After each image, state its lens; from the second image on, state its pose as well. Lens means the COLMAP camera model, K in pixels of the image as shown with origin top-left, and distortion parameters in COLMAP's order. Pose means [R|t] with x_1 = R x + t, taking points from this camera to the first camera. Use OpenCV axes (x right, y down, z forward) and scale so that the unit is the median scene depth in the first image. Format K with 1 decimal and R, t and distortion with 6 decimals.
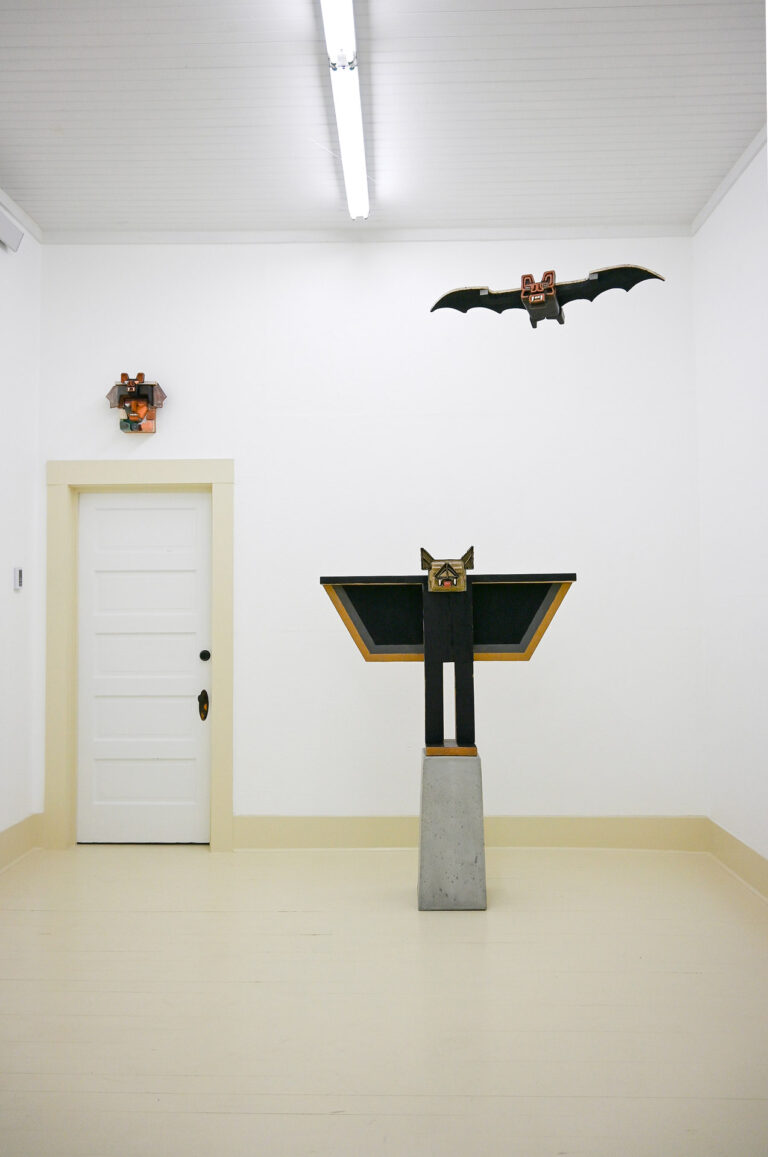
lens RADIAL K [[789.2, 0, 389.8], [0, 789.2, 571.2], [0, 0, 1]] dist [0.003147, -0.002607]
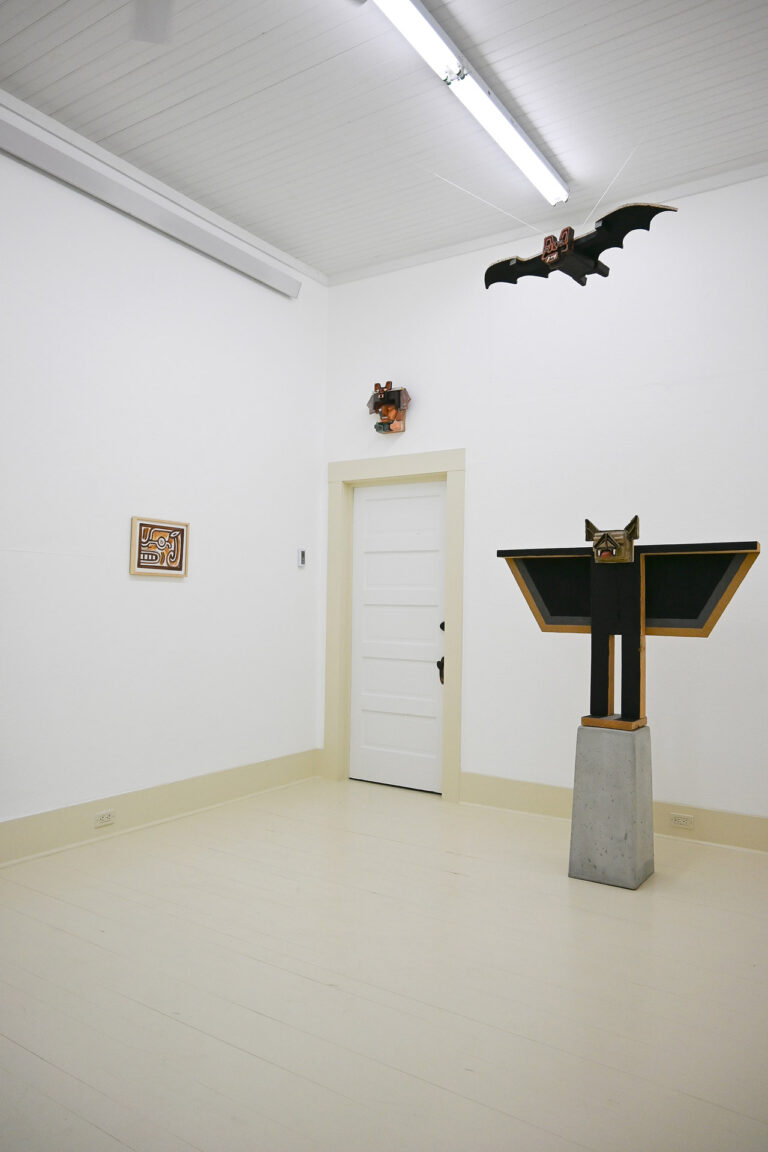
lens RADIAL K [[785.8, 0, 390.3], [0, 785.8, 571.1], [0, 0, 1]] dist [0.003147, -0.002607]
pose [[0.844066, -0.002114, -0.536235, 0.360553], [0.000411, 0.999994, -0.003294, 0.038933], [0.536239, 0.002560, 0.844062, 0.024587]]
